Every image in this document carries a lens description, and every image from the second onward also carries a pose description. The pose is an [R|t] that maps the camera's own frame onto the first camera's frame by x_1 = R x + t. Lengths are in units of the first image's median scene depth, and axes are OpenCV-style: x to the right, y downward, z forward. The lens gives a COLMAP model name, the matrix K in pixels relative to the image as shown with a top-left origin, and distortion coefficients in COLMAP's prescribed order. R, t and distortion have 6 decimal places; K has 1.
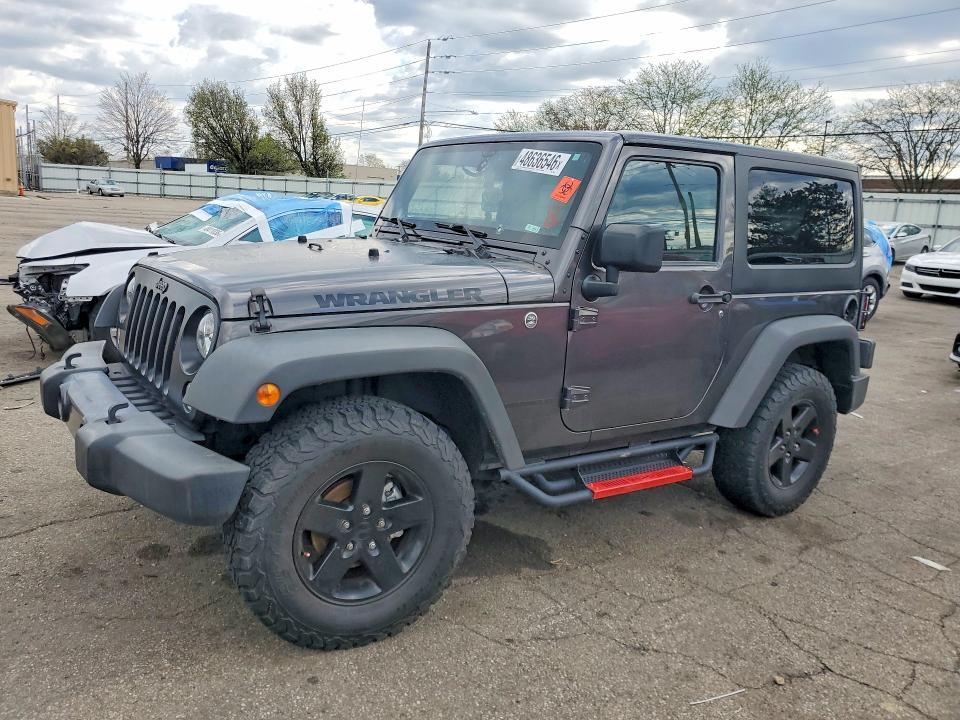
lens RADIAL K [[780.3, 0, 480.0], [0, 780.3, 360.0], [0, 0, 1]] dist [0.006610, 0.011401]
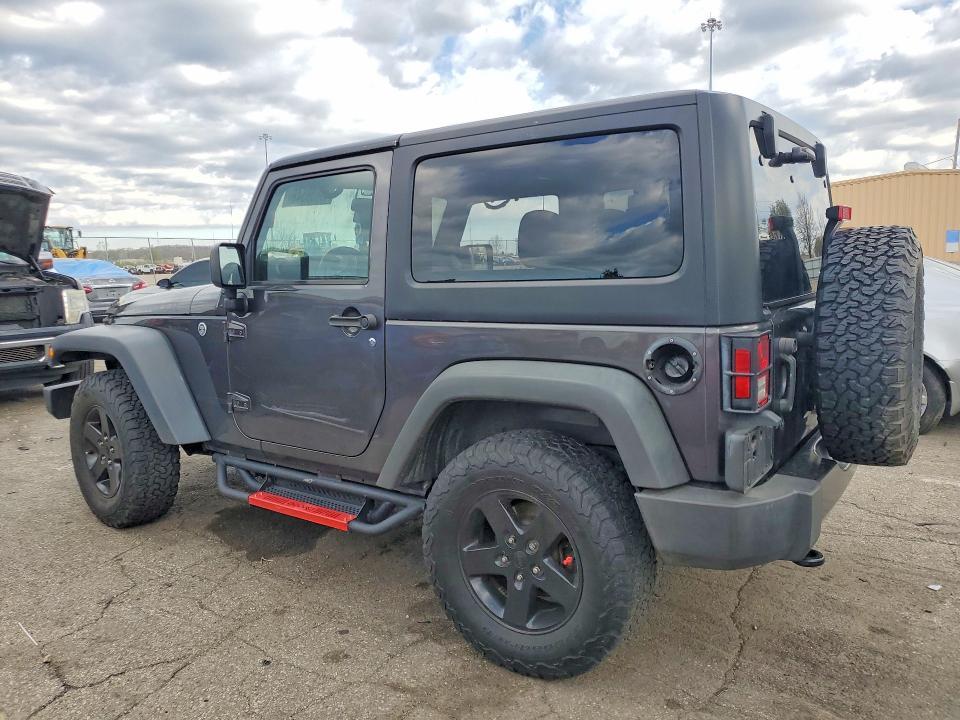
lens RADIAL K [[780.3, 0, 480.0], [0, 780.3, 360.0], [0, 0, 1]] dist [0.006610, 0.011401]
pose [[0.293123, 0.049489, -0.954793, 1.159480], [-0.147761, 0.989006, 0.005899, -0.063305], [0.944587, 0.139352, 0.297213, 0.885709]]
